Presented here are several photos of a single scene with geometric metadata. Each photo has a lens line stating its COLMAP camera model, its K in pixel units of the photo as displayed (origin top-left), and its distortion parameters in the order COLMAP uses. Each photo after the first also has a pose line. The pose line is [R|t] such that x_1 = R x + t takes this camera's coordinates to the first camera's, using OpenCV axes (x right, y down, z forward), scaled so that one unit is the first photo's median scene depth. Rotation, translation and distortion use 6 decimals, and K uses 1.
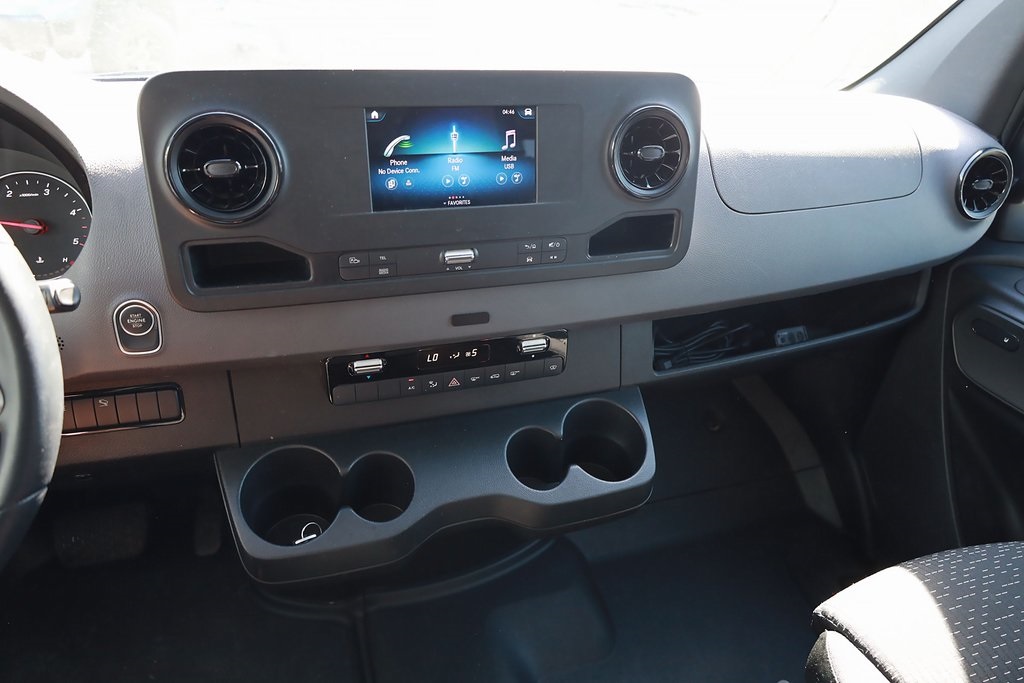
lens RADIAL K [[699.4, 0, 515.5], [0, 699.4, 344.4], [0, 0, 1]] dist [0.011732, -0.003059]
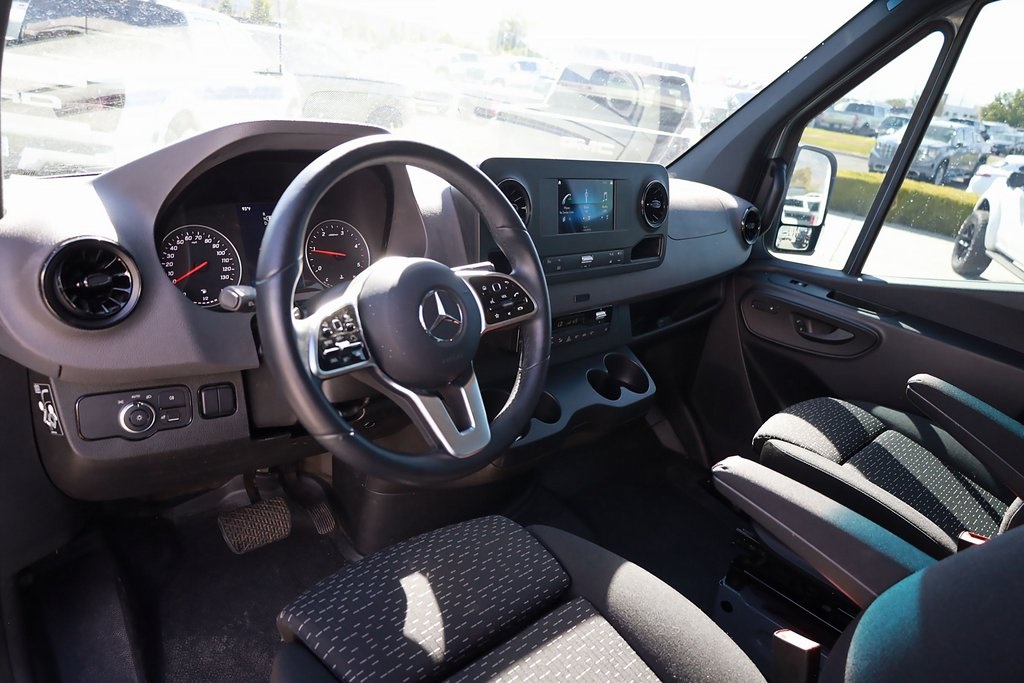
lens RADIAL K [[699.4, 0, 510.1], [0, 699.4, 342.5], [0, 0, 1]] dist [0.011732, -0.003059]
pose [[0.889980, -0.095973, 0.445787, -1.012475], [0.155466, 0.982891, -0.098770, 0.217320], [-0.428680, 0.157207, 0.889673, -0.456625]]
